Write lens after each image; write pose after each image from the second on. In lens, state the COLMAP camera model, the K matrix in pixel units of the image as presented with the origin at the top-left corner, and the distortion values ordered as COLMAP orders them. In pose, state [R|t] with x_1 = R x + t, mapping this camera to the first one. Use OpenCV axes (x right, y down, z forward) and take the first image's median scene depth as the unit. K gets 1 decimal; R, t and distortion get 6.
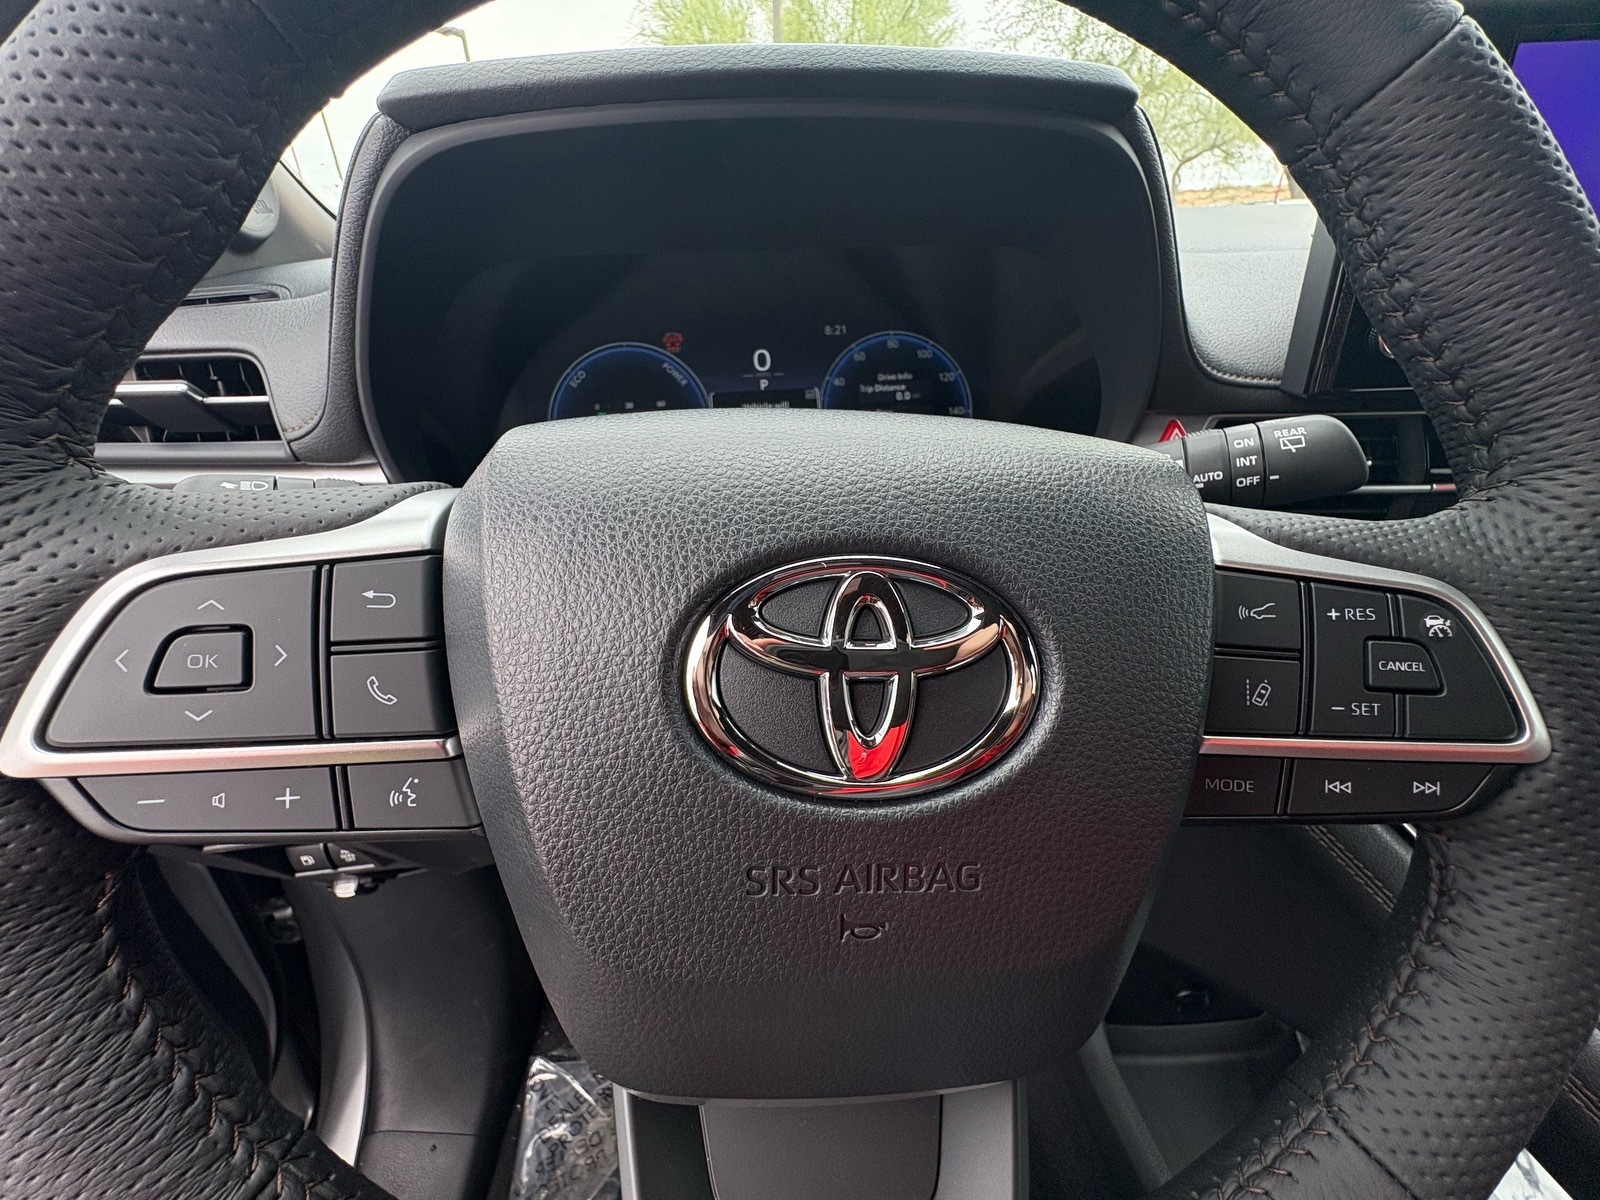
lens RADIAL K [[641.3, 0, 800.0], [0, 641.3, 600.0], [0, 0, 1]] dist [0.016685, 0.000452]
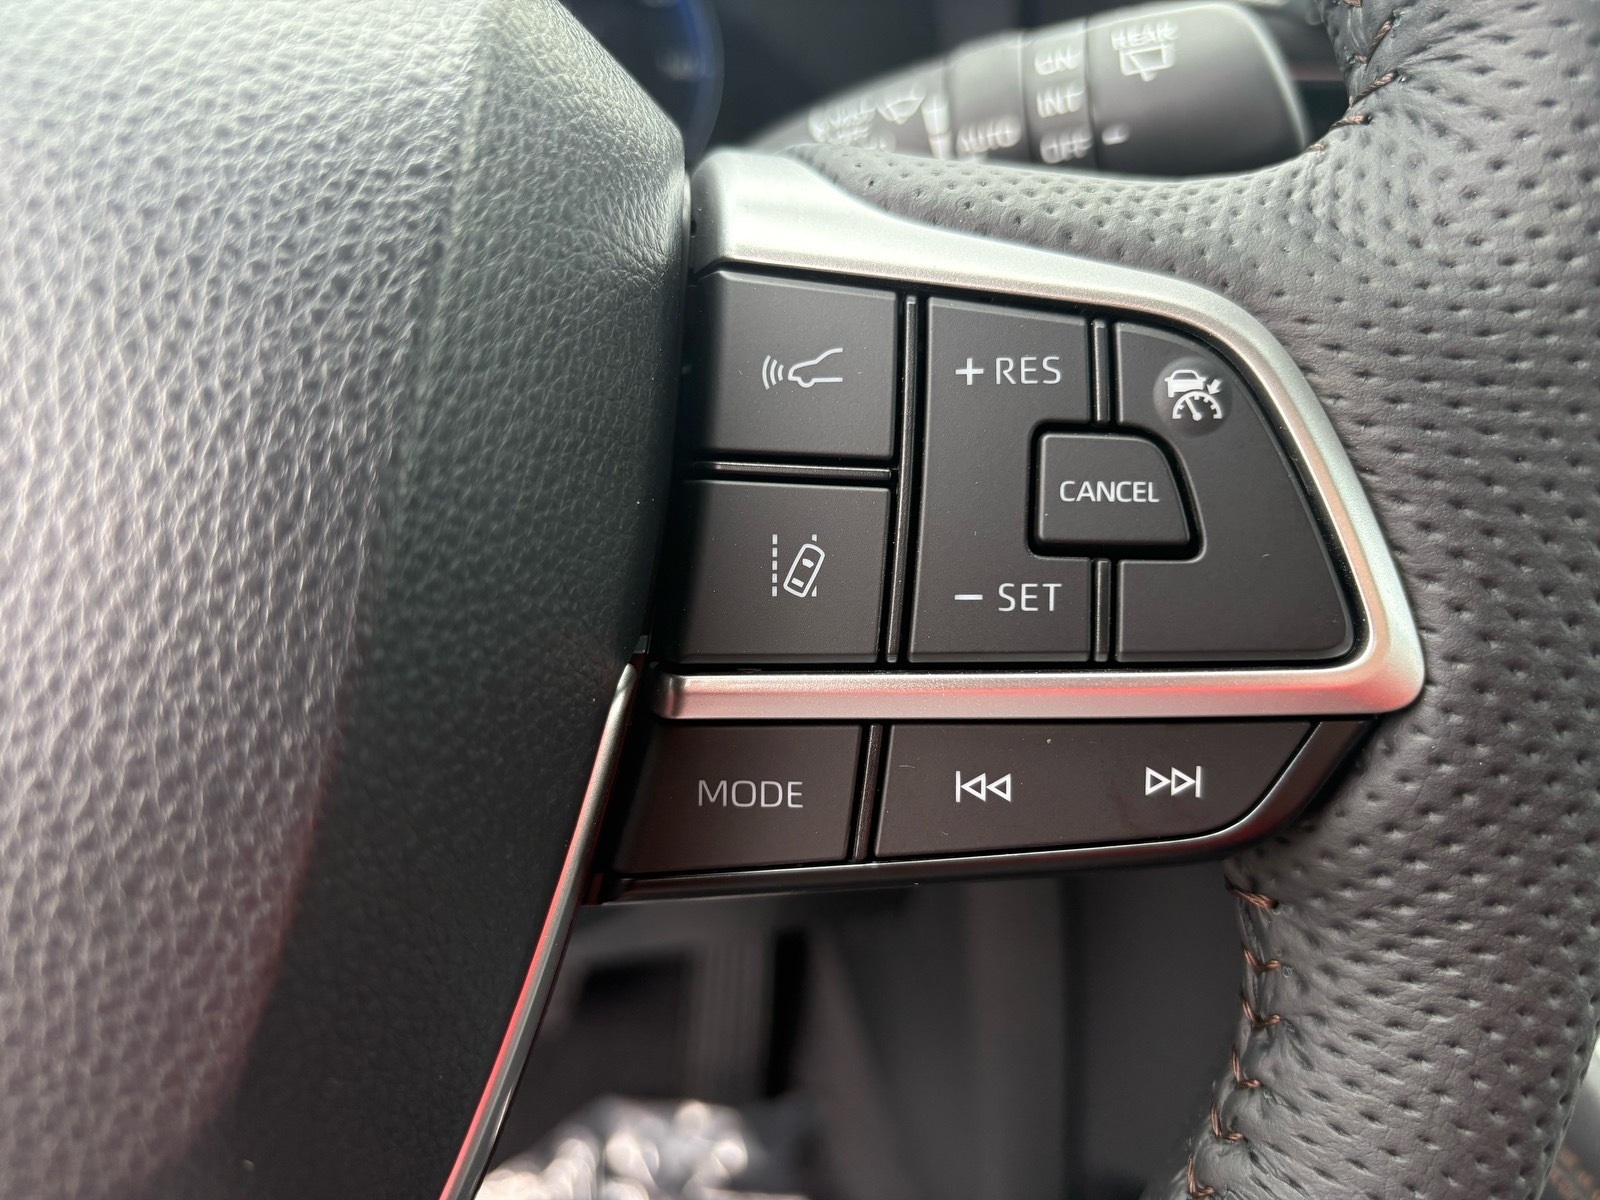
lens RADIAL K [[1267.6, 0, 800.0], [0, 1267.6, 600.0], [0, 0, 1]] dist [-0.011368, -0.011144]
pose [[0.996637, -0.012963, 0.080910, 0.654038], [0.009890, 0.999219, 0.038258, 0.136554], [-0.081343, -0.037329, 0.995987, 0.203711]]
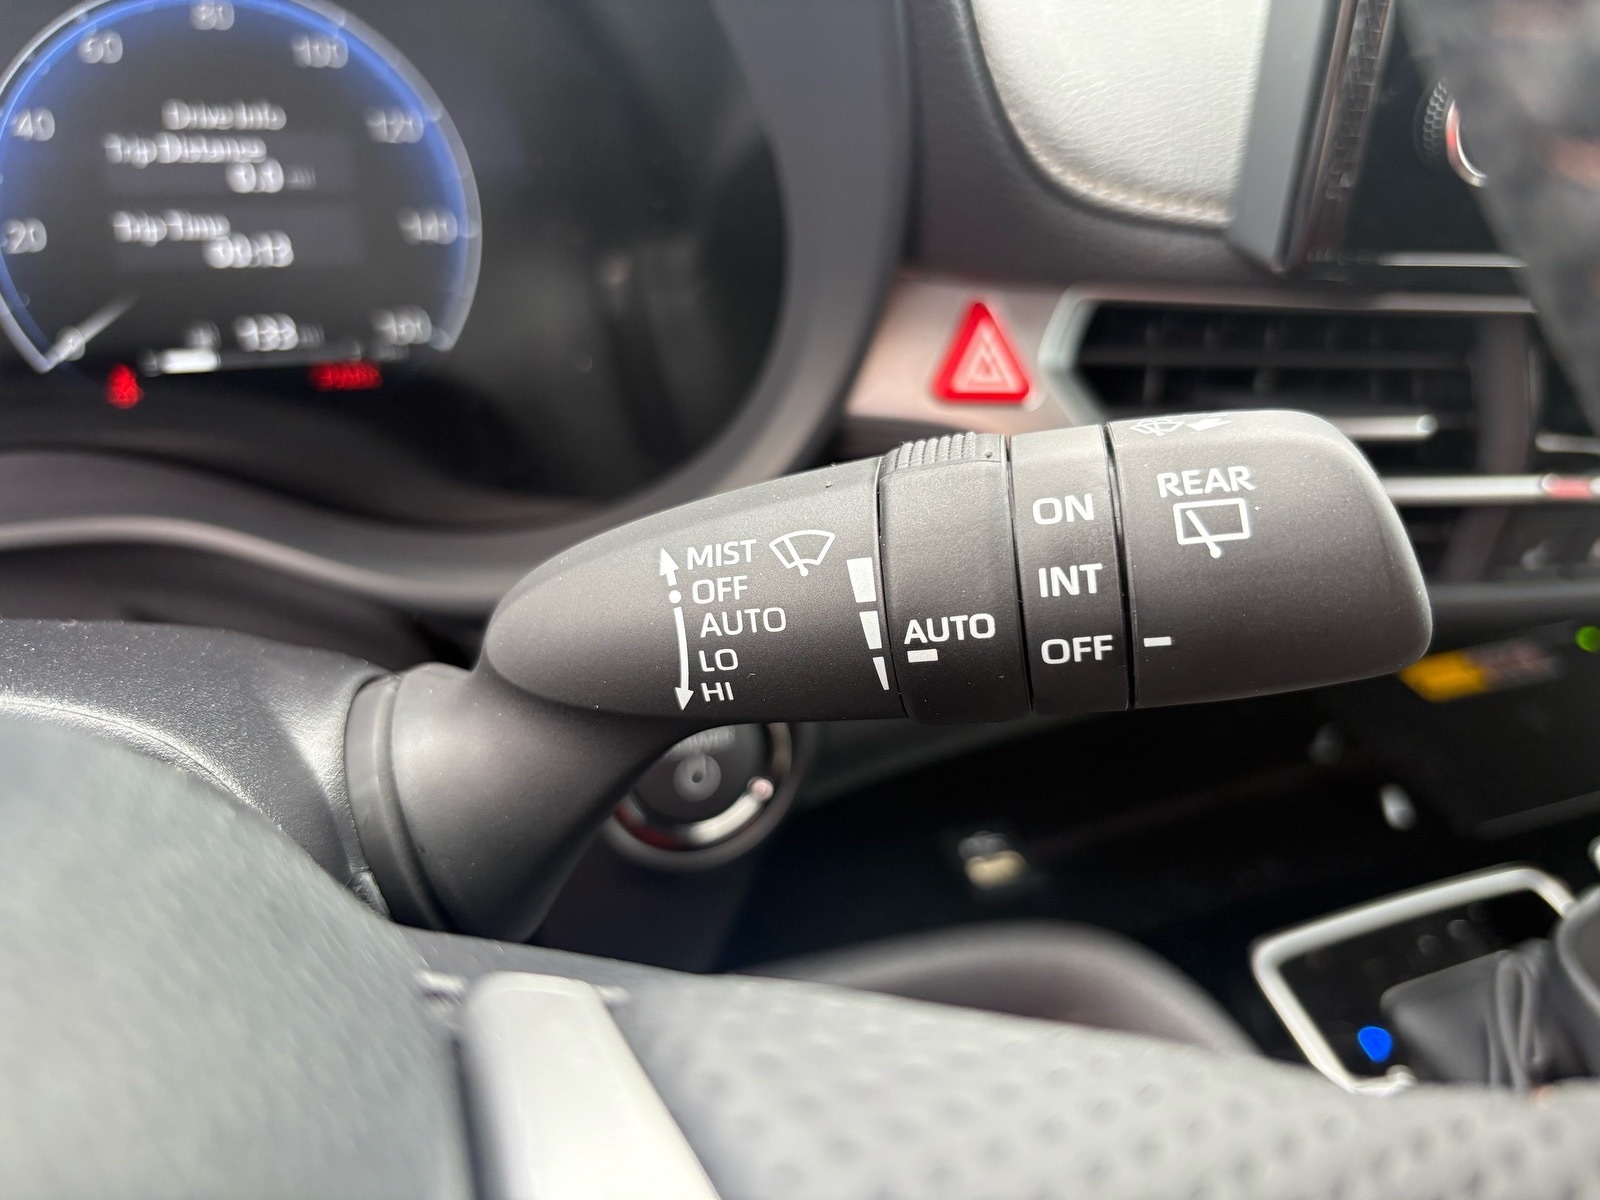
lens RADIAL K [[1232.3, 0, 790.8], [0, 1232.3, 601.6], [0, 0, 1]] dist [-0.000201, -0.034222]
pose [[0.966547, -0.034881, 0.254105, 0.660671], [0.016523, 0.997120, 0.074024, -0.365331], [-0.255955, -0.067349, 0.964340, 0.786964]]
